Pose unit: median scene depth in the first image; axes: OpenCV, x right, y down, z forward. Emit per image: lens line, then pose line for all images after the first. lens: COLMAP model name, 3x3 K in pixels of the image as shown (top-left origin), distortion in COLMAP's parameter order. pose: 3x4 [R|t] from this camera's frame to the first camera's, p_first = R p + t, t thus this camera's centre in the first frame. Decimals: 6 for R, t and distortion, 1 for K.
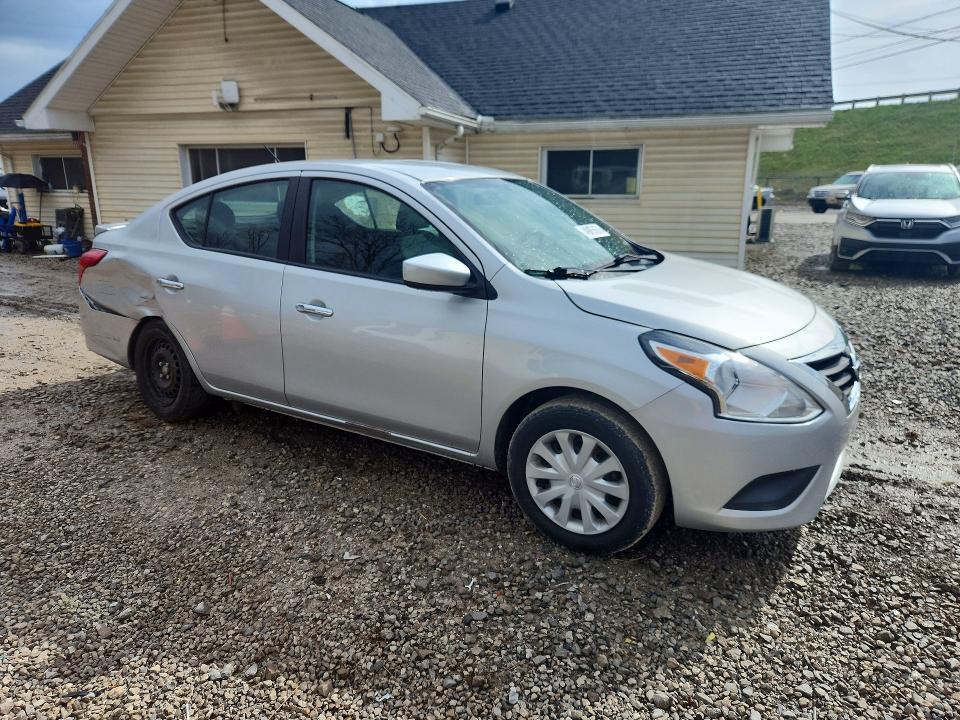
lens RADIAL K [[640.6, 0, 475.4], [0, 640.6, 360.7], [0, 0, 1]] dist [0.029458, -0.001790]
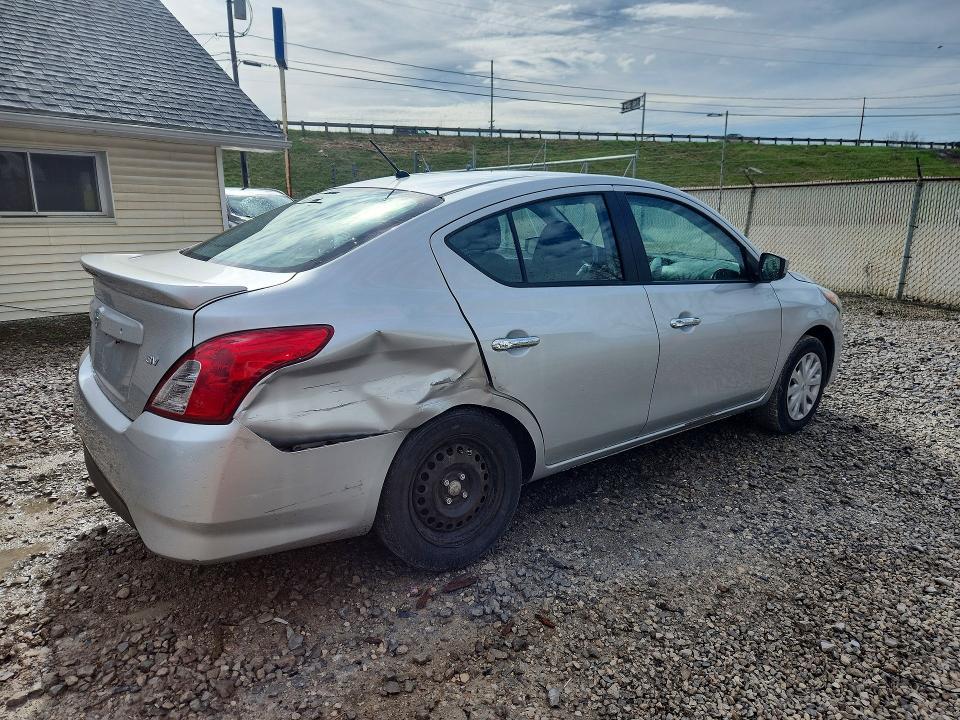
lens RADIAL K [[640.6, 0, 476.8], [0, 640.6, 360.5], [0, 0, 1]] dist [0.029458, -0.001790]
pose [[0.344850, -0.216213, 0.913417, -1.202243], [0.241401, 0.960807, 0.136292, -0.220288], [-0.907086, 0.173500, 0.383528, 0.845183]]
